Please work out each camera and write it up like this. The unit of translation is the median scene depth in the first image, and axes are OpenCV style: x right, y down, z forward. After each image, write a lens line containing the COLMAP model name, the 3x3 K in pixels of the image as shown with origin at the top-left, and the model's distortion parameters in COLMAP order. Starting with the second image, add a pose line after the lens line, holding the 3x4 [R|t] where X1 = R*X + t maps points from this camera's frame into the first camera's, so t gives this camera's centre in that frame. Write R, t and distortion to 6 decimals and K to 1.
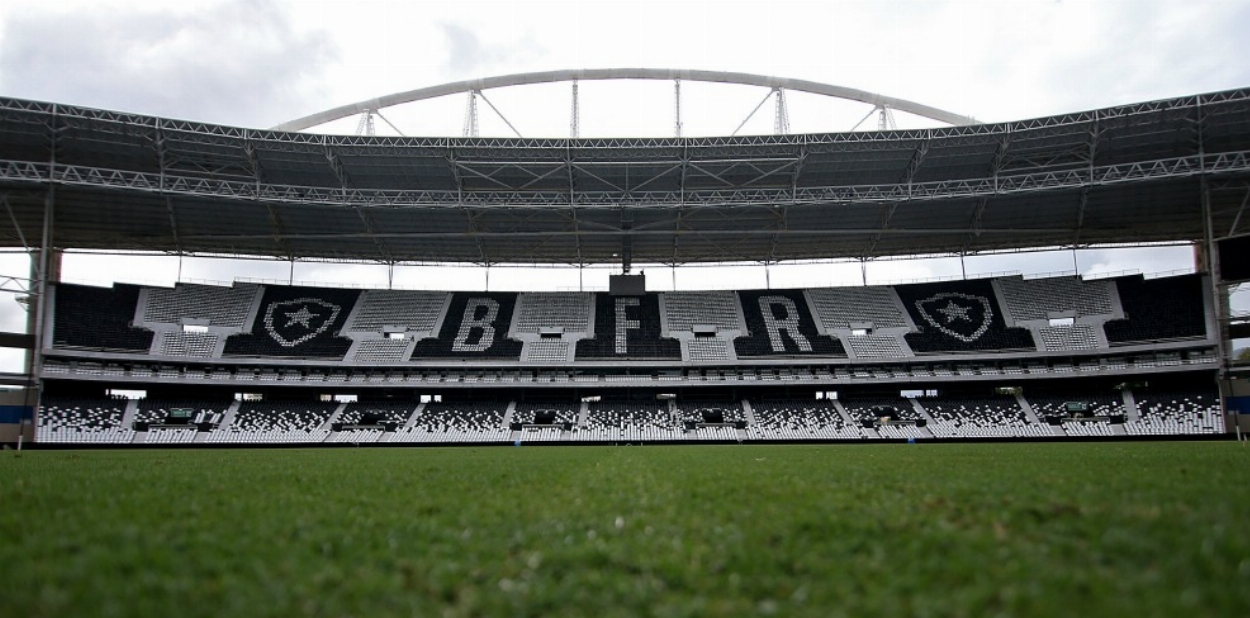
lens RADIAL K [[686.4, 0, 622.1], [0, 686.4, 401.5], [0, 0, 1]] dist [-0.003827, -0.007761]
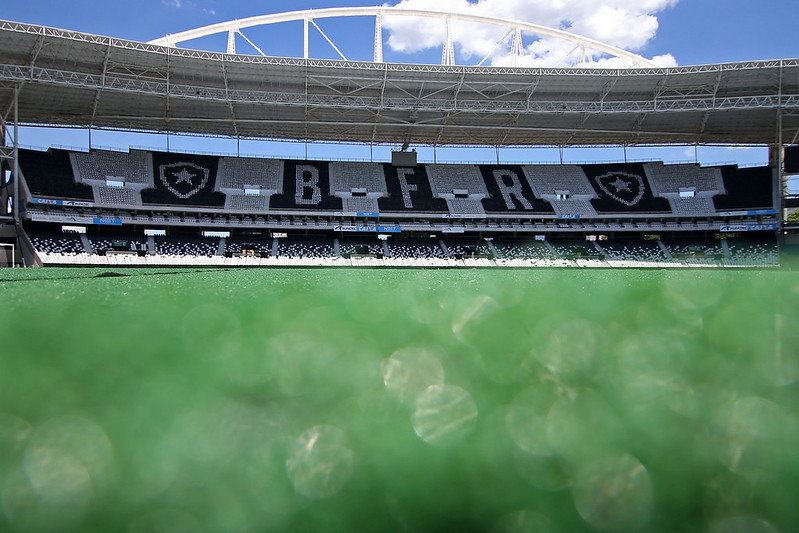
lens RADIAL K [[524.2, 0, 393.0], [0, 524.2, 288.6], [0, 0, 1]] dist [-0.000928, -0.011660]
pose [[0.995530, 0.008782, 0.094033, -0.152294], [-0.018295, 0.994740, 0.100789, -0.009857], [-0.092653, -0.102058, 0.990454, -0.164151]]
